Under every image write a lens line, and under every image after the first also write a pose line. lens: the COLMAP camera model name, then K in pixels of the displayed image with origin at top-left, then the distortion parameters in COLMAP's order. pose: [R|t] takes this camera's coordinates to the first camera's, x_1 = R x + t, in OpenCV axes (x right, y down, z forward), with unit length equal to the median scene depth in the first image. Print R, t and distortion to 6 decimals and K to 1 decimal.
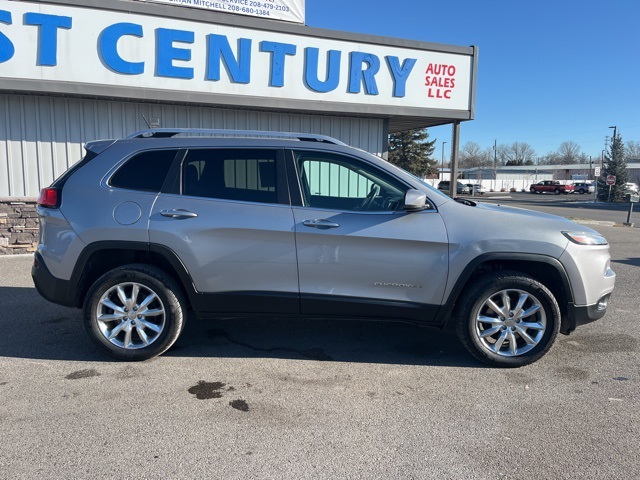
lens RADIAL K [[483.5, 0, 315.9], [0, 483.5, 239.8], [0, 0, 1]] dist [0.068815, -0.093059]
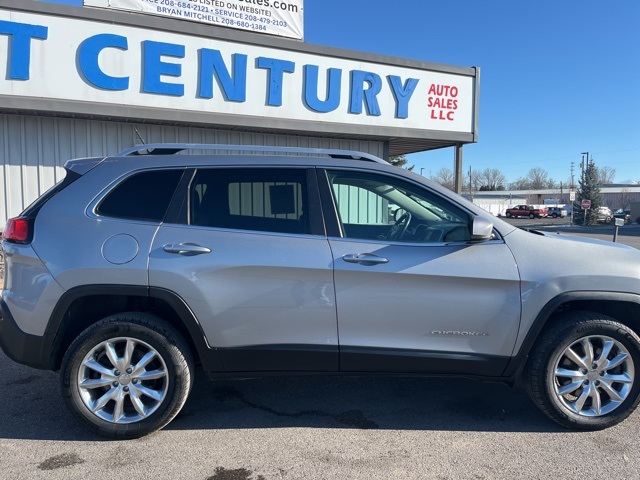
lens RADIAL K [[483.5, 0, 323.9], [0, 483.5, 242.0], [0, 0, 1]] dist [0.068815, -0.093059]
pose [[0.998038, -0.011054, 0.061624, -0.051587], [0.014007, 0.998764, -0.047692, -0.011337], [-0.061021, 0.048461, 0.996959, 0.093529]]
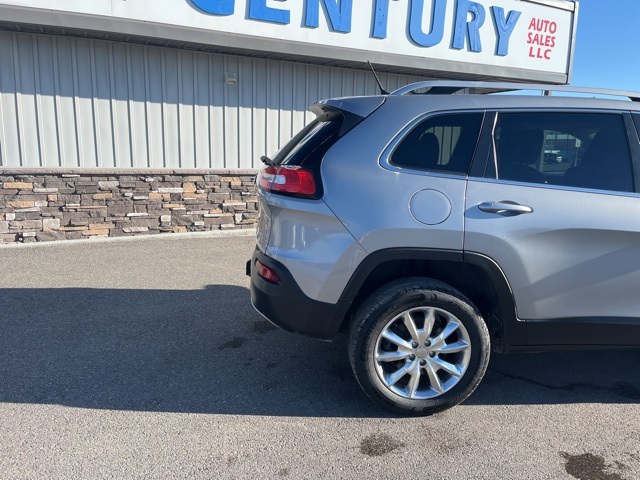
lens RADIAL K [[483.5, 0, 322.8], [0, 483.5, 241.1], [0, 0, 1]] dist [0.068815, -0.093059]
pose [[0.995638, -0.004517, 0.093193, -0.286520], [-0.002004, 0.997562, 0.069762, -0.025828], [-0.093281, -0.069644, 0.993201, 0.163521]]
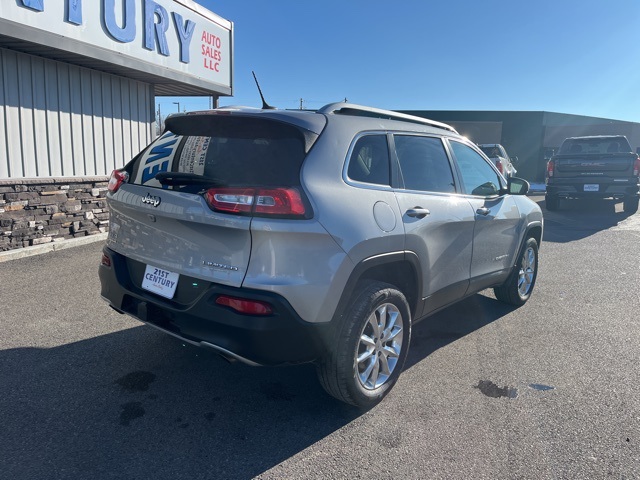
lens RADIAL K [[483.5, 0, 327.3], [0, 483.5, 240.1], [0, 0, 1]] dist [0.068815, -0.093059]
pose [[0.616035, -0.121117, 0.778352, -0.503316], [0.070160, 0.992618, 0.098929, -0.047883], [-0.784588, -0.006335, 0.619985, 0.286811]]
